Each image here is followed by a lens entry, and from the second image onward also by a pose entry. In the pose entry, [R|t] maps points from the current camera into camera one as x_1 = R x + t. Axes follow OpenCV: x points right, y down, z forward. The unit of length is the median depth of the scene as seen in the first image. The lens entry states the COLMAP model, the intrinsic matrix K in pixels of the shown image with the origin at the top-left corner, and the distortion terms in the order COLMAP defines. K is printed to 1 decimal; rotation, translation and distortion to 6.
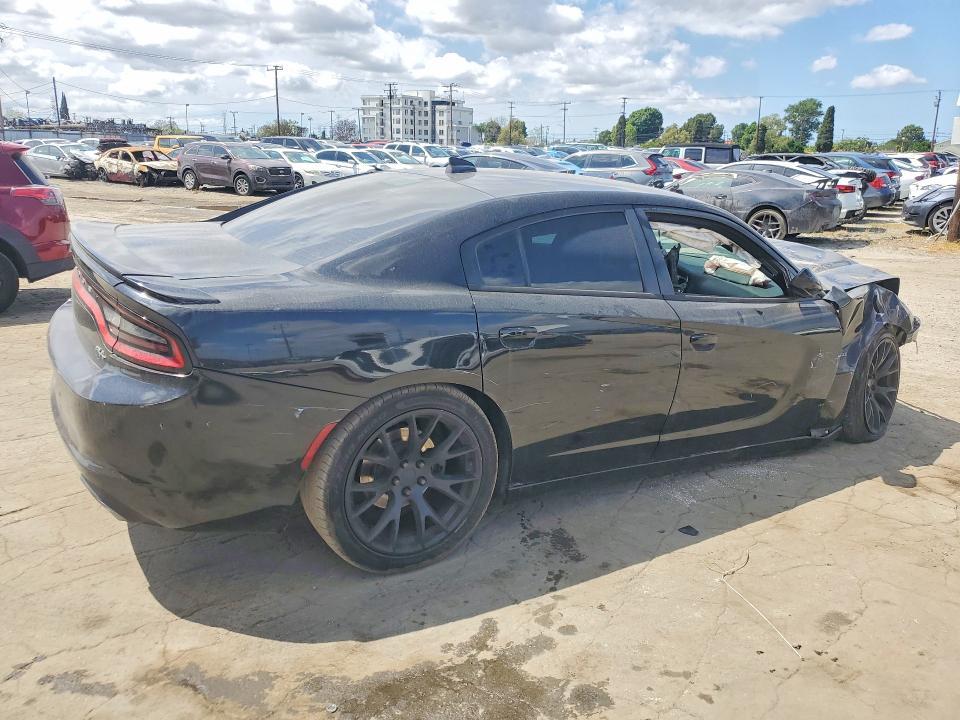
lens RADIAL K [[838.8, 0, 480.0], [0, 838.8, 360.0], [0, 0, 1]] dist [-0.009702, 0.073282]
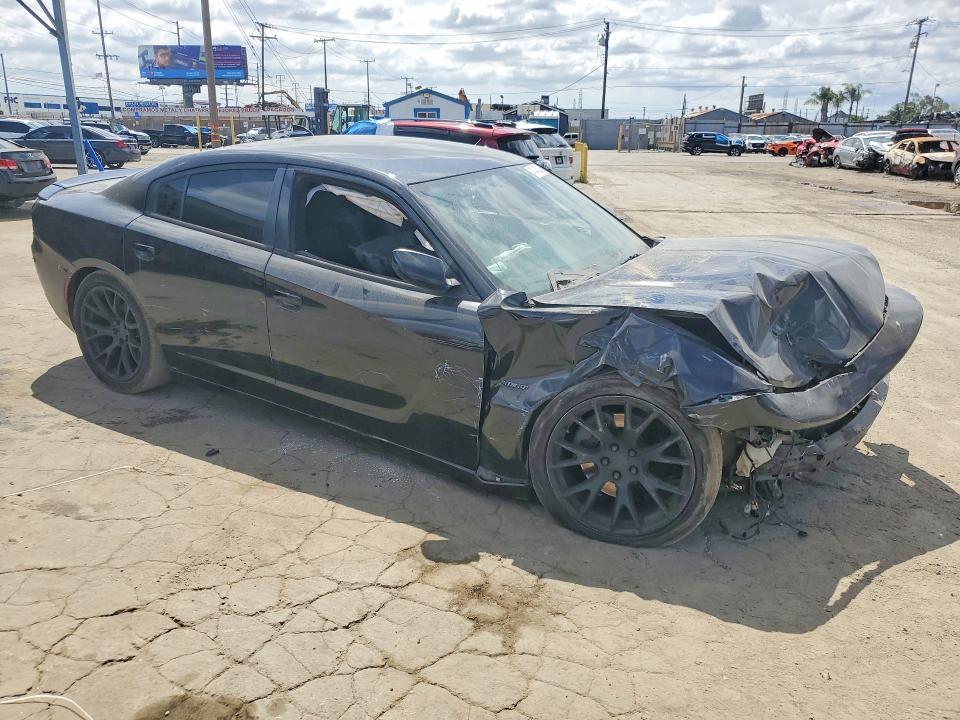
lens RADIAL K [[838.8, 0, 480.0], [0, 838.8, 360.0], [0, 0, 1]] dist [-0.009702, 0.073282]
pose [[0.371277, 0.227633, -0.900187, 0.721403], [-0.227942, 0.962162, 0.149291, -0.088558], [0.900109, 0.149762, 0.409116, 0.441661]]
